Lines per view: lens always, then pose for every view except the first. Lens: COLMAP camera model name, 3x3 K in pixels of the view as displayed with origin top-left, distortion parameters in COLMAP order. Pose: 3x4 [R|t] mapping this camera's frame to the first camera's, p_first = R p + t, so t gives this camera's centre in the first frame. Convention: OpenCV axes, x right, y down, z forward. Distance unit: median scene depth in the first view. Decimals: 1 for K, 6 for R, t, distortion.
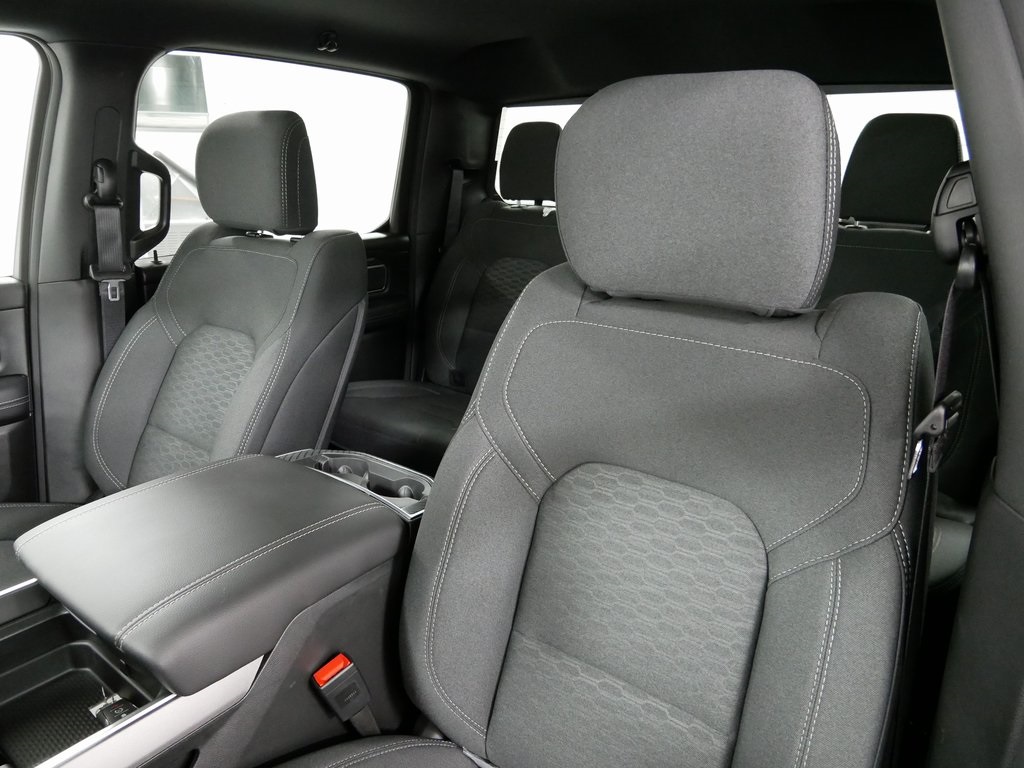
lens RADIAL K [[739.0, 0, 512.0], [0, 739.0, 384.0], [0, 0, 1]] dist [-0.034213, -0.001377]
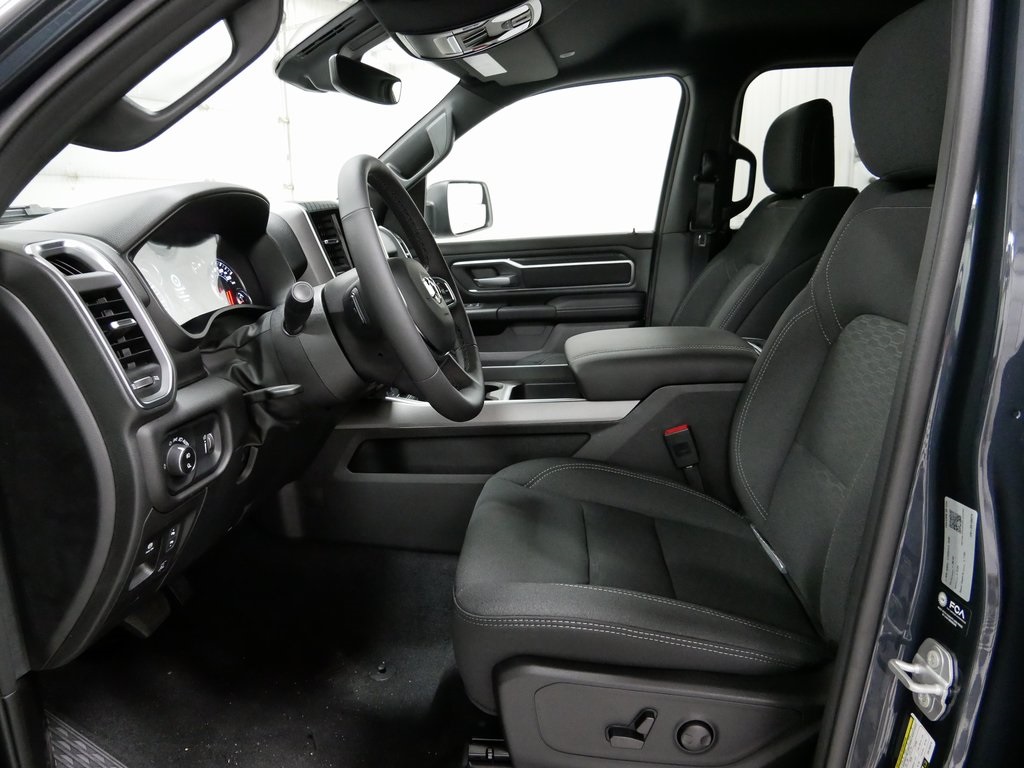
lens RADIAL K [[739.0, 0, 512.0], [0, 739.0, 384.0], [0, 0, 1]] dist [-0.034213, -0.001377]
pose [[0.563517, 0.150628, -0.812256, 0.494803], [-0.208958, 0.977252, 0.036258, 0.185335], [0.799240, 0.149295, 0.582173, -0.129684]]
